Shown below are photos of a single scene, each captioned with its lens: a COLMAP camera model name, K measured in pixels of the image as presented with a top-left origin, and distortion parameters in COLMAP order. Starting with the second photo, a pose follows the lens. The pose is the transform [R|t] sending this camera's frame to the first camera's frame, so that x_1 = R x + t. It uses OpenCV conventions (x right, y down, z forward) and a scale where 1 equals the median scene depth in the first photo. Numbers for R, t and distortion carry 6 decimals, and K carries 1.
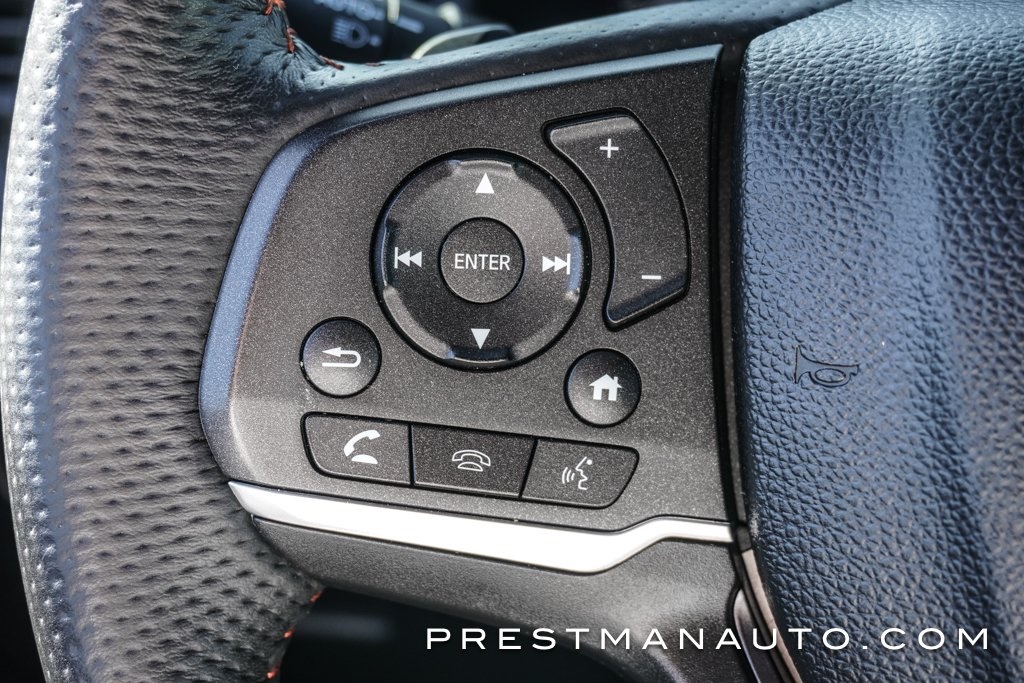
lens RADIAL K [[1690.6, 0, 515.5], [0, 1690.6, 350.7], [0, 0, 1]] dist [0.027070, 0.000000]
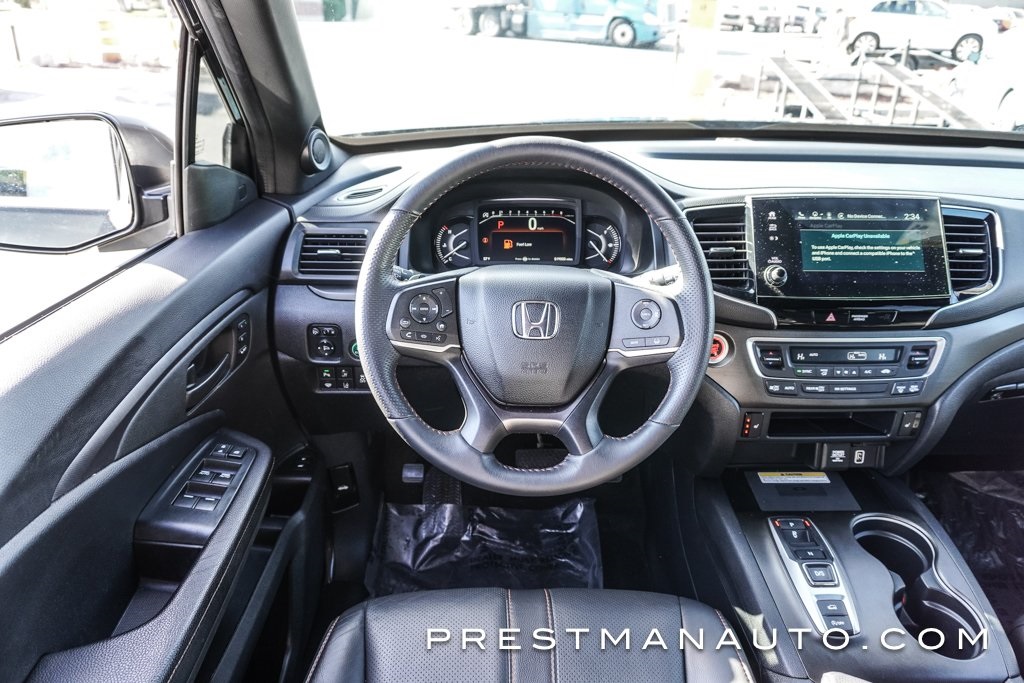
lens RADIAL K [[699.4, 0, 508.6], [0, 699.4, 338.2], [0, 0, 1]] dist [-0.039842, 0.036869]
pose [[0.983636, -0.037169, 0.176289, -0.198121], [0.040456, 0.999067, -0.015092, 0.133180], [-0.175564, 0.021977, 0.984223, -2.025491]]
